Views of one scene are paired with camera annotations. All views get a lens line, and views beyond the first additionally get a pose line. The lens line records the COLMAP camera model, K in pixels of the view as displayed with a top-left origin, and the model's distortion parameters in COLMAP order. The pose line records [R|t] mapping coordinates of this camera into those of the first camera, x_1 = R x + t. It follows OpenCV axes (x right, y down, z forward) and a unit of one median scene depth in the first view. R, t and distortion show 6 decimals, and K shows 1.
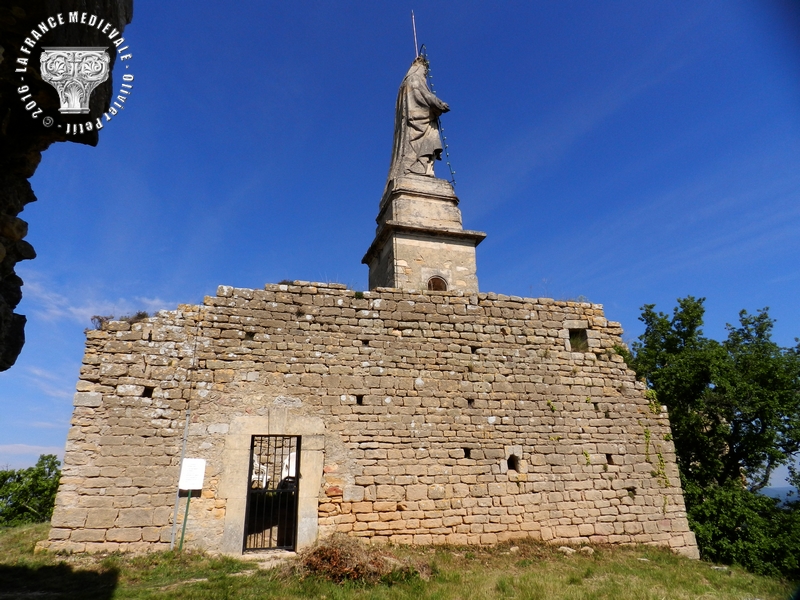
lens RADIAL K [[523.5, 0, 398.5], [0, 523.5, 305.4], [0, 0, 1]] dist [0.012586, -0.003464]
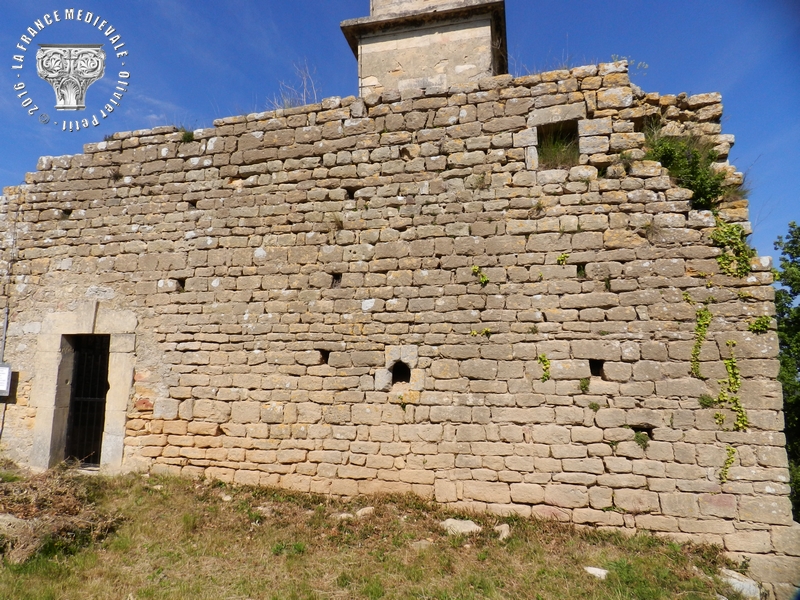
lens RADIAL K [[523.5, 0, 402.6], [0, 523.5, 297.0], [0, 0, 1]] dist [0.012586, -0.003464]
pose [[0.854371, -0.038972, -0.518200, 0.522048], [0.151367, 0.972607, 0.176417, 0.107268], [0.497129, -0.229164, 0.836867, 0.506044]]
